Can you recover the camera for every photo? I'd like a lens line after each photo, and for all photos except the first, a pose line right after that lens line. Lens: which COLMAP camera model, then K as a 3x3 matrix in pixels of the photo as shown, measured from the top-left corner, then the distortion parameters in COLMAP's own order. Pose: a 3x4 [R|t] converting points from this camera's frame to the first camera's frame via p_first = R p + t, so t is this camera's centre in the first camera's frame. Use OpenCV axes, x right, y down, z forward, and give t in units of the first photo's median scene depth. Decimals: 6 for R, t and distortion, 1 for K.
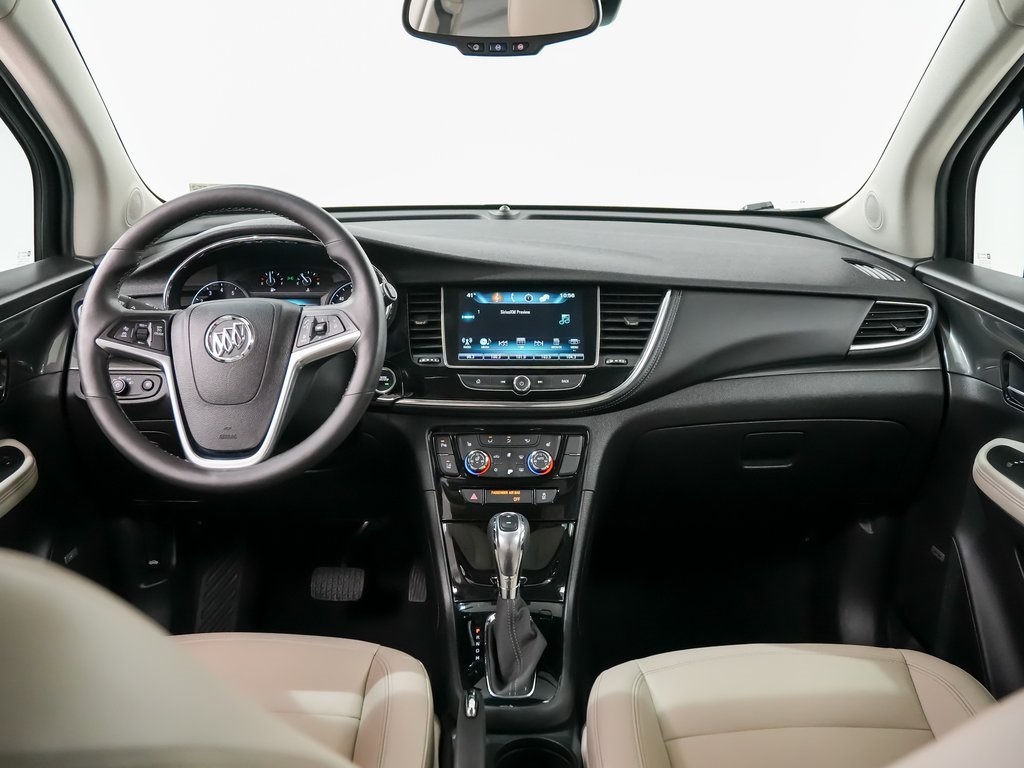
lens RADIAL K [[861.7, 0, 517.6], [0, 861.7, 386.7], [0, 0, 1]] dist [-0.116669, 0.016448]
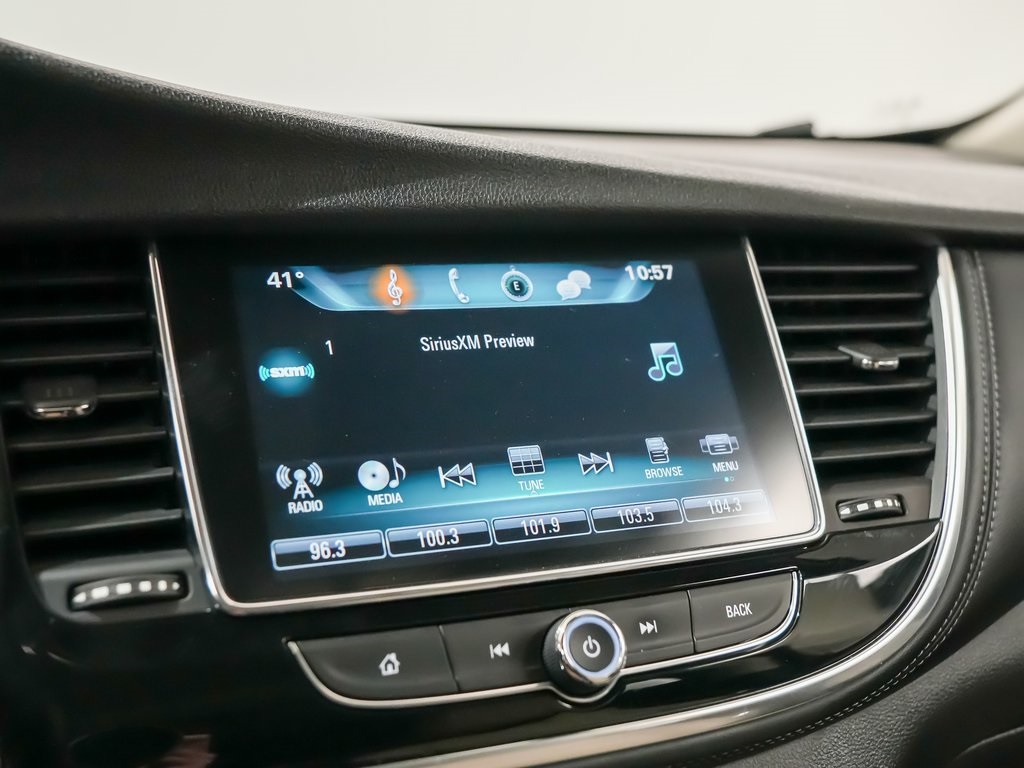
lens RADIAL K [[1211.2, 0, 515.4], [0, 1211.2, 381.8], [0, 0, 1]] dist [-0.015979, 0.000000]
pose [[0.926740, -0.056455, 0.371436, -0.120256], [0.104179, 0.988491, -0.109687, -0.038005], [-0.360969, 0.140347, 0.921956, 0.693081]]
